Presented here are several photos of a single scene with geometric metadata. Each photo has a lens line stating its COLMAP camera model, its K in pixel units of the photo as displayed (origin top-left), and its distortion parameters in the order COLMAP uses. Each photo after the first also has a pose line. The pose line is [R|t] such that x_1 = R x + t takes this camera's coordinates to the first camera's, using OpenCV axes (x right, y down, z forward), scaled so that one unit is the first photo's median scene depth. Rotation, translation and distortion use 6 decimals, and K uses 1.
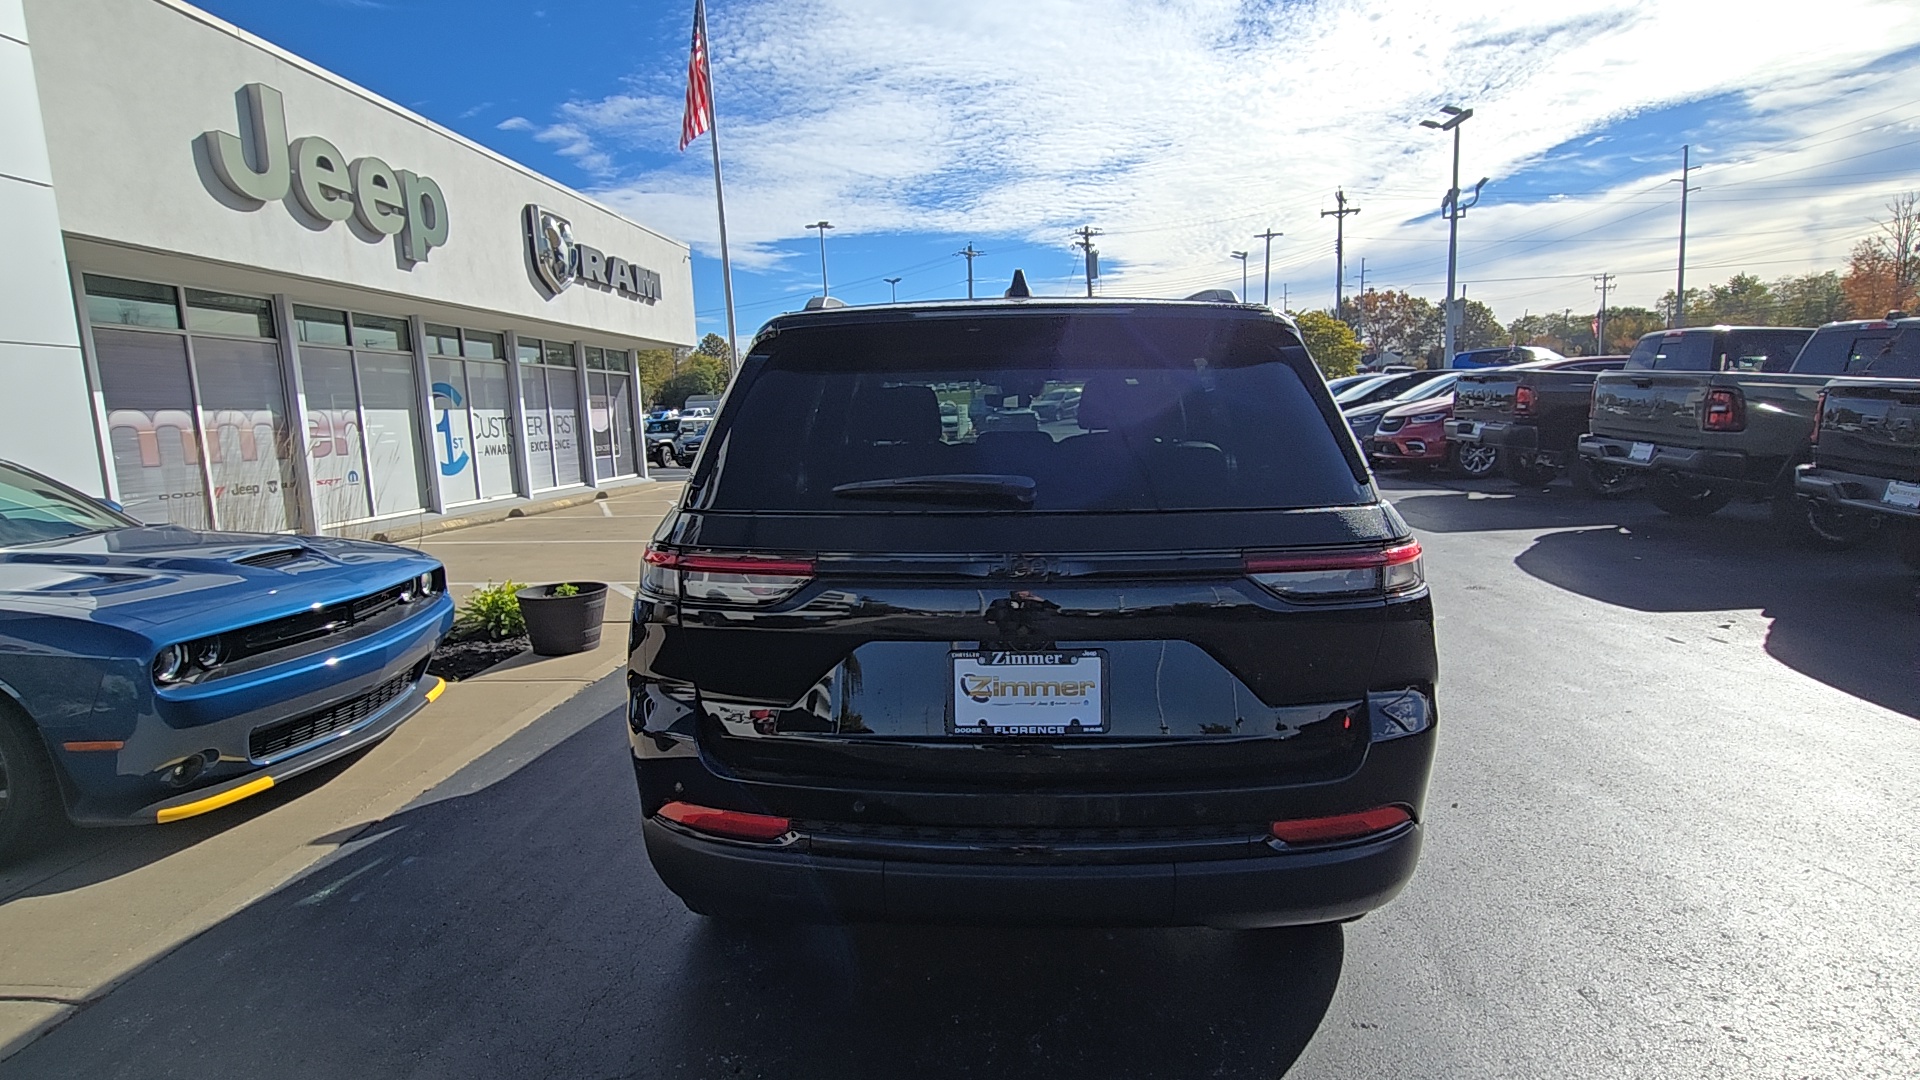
lens RADIAL K [[961.6, 0, 959.7], [0, 961.6, 549.3], [0, 0, 1]] dist [-0.000926, 0.000410]
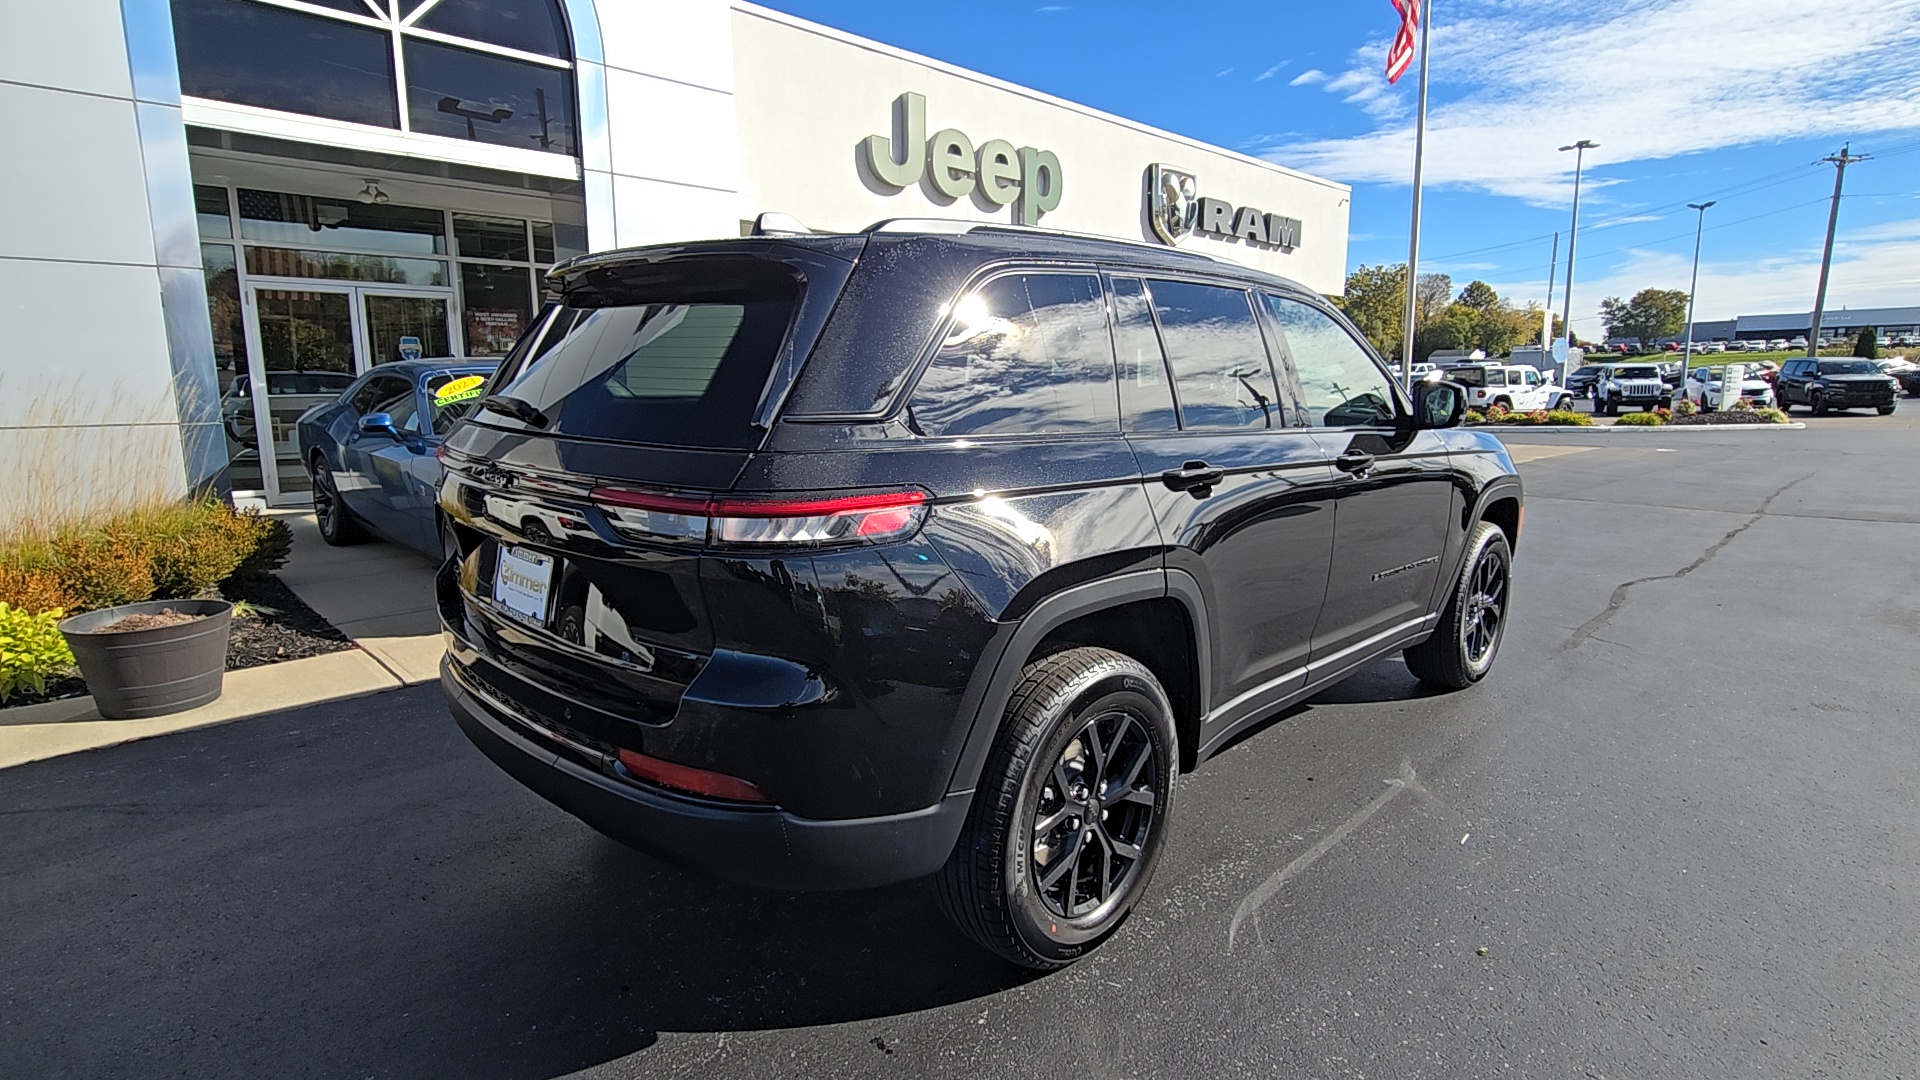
lens RADIAL K [[961.6, 0, 957.7], [0, 961.6, 540.8], [0, 0, 1]] dist [-0.000926, 0.000410]
pose [[0.738931, 0.148233, -0.657273, 0.138094], [-0.122296, 0.988803, 0.085513, -0.009938], [0.662589, 0.017194, 0.748785, 0.061243]]
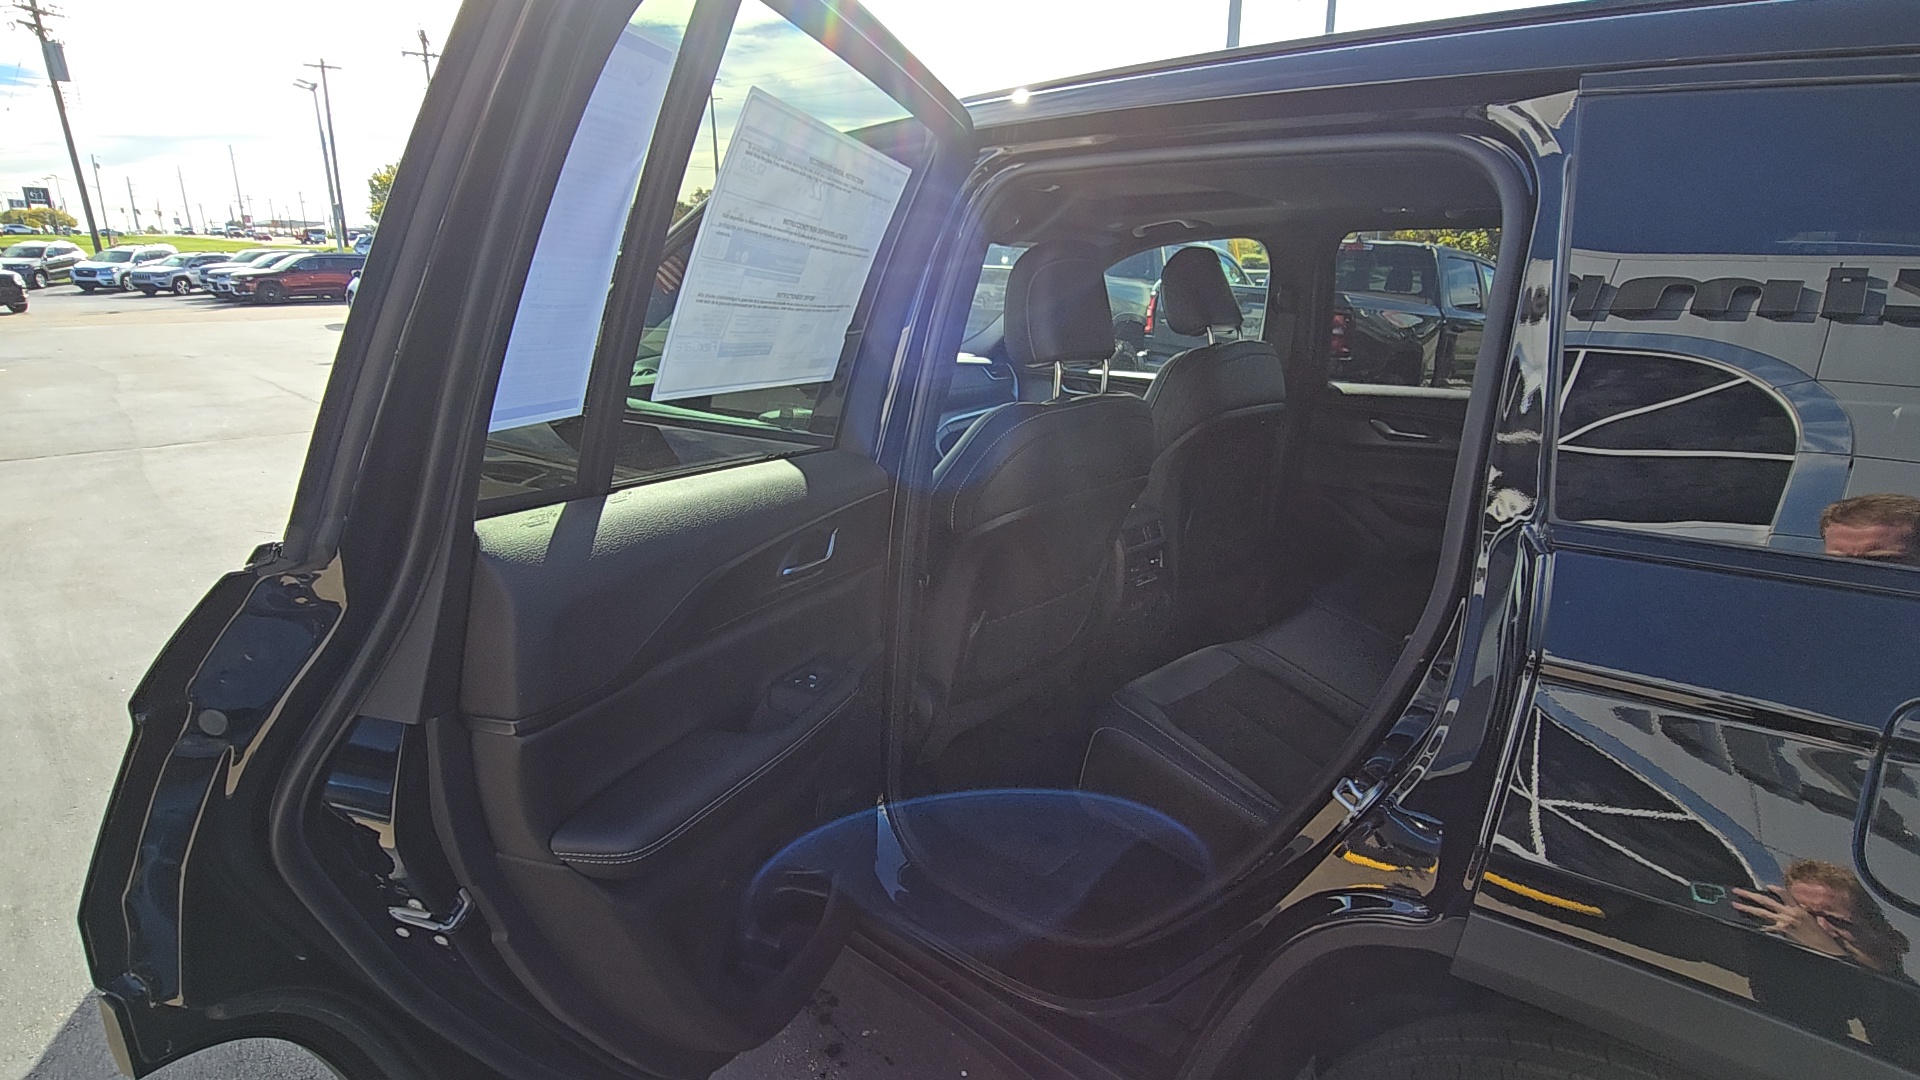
lens RADIAL K [[961.6, 0, 950.5], [0, 961.6, 549.3], [0, 0, 1]] dist [-0.000926, 0.000410]
pose [[0.640552, -0.172377, 0.748317, -0.101581], [0.080174, 0.984166, 0.158078, -0.023830], [-0.763718, -0.041262, 0.644230, 0.171187]]
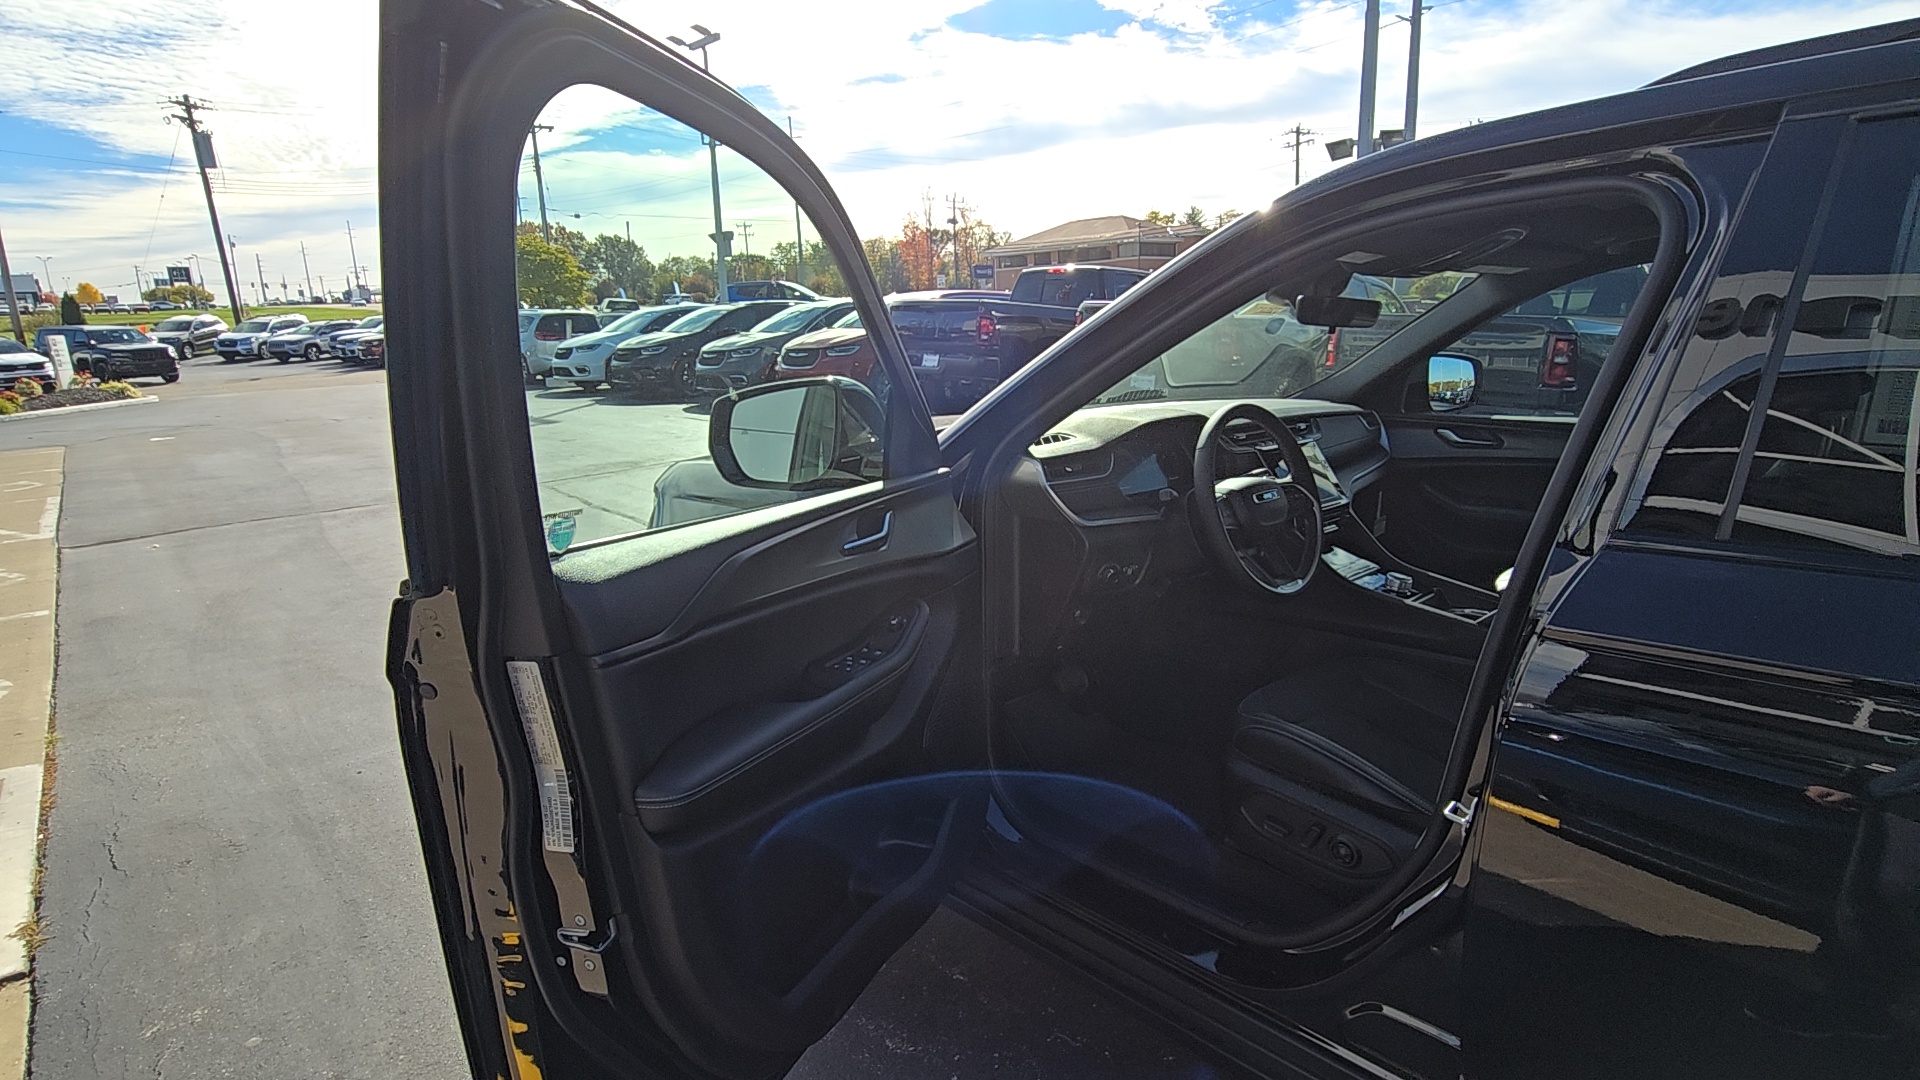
lens RADIAL K [[961.6, 0, 952.1], [0, 961.6, 548.4], [0, 0, 1]] dist [-0.000926, 0.000410]
pose [[0.694305, -0.152684, 0.703298, -0.113984], [0.106658, 0.988275, 0.109258, -0.031374], [-0.711734, -0.000846, 0.702449, 0.223187]]
